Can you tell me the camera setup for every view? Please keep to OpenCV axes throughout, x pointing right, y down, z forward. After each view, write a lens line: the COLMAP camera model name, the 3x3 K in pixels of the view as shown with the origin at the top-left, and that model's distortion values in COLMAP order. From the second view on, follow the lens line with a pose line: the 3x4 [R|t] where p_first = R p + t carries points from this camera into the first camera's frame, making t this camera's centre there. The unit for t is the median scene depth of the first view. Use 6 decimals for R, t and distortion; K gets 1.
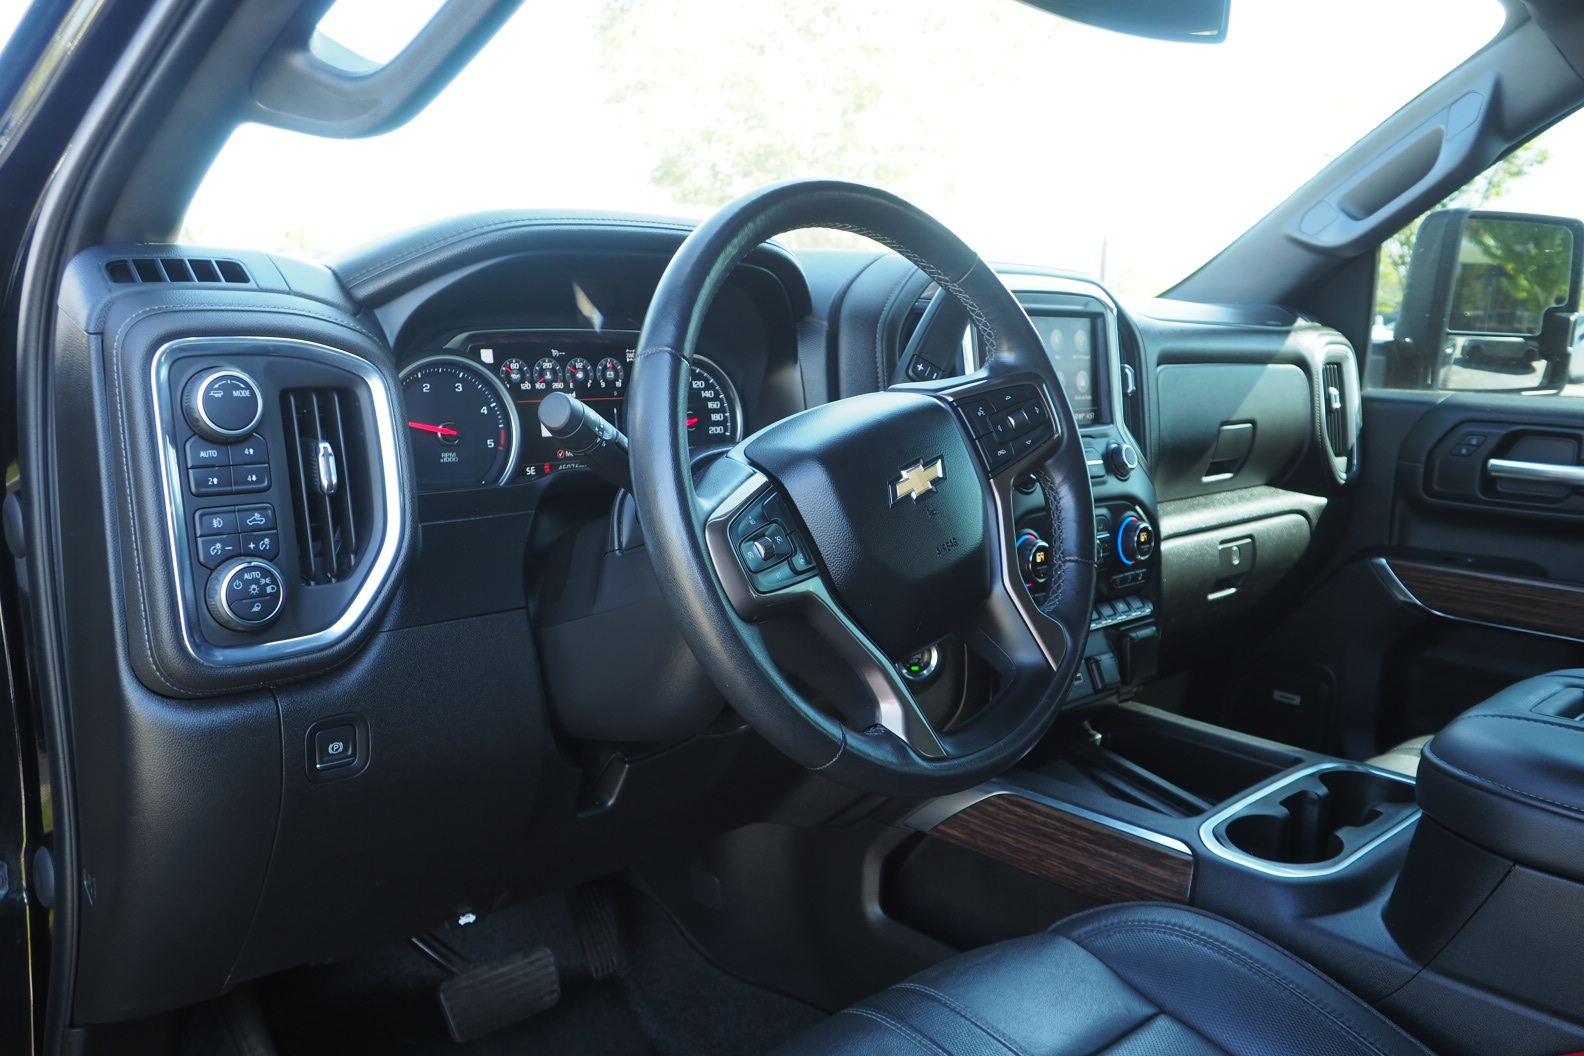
lens RADIAL K [[1266.2, 0, 791.7], [0, 1266.2, 553.7], [0, 0, 1]] dist [-0.027185, 0.011658]
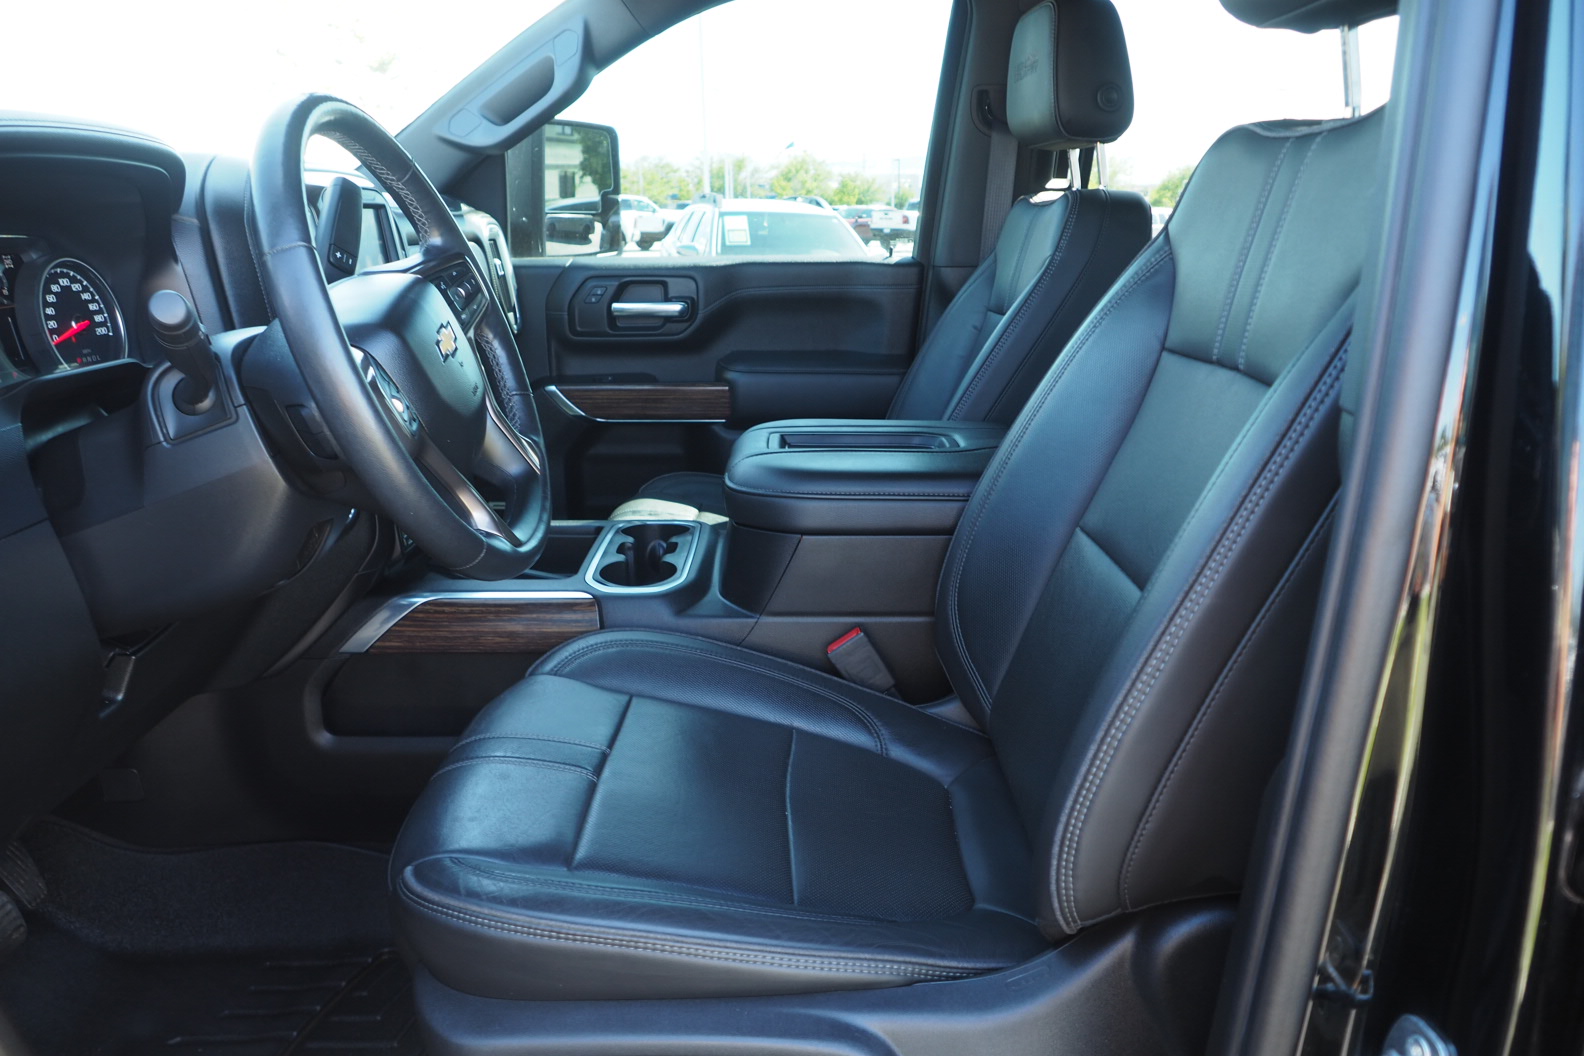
lens RADIAL K [[1120.8, 0, 792.0], [0, 1120.8, 528.0], [0, 0, 1]] dist [-0.042168, 0.009199]
pose [[0.689604, -0.219063, 0.690259, -0.323064], [0.150158, 0.975690, 0.159632, -0.000722], [-0.708448, -0.006435, 0.705734, -0.025955]]
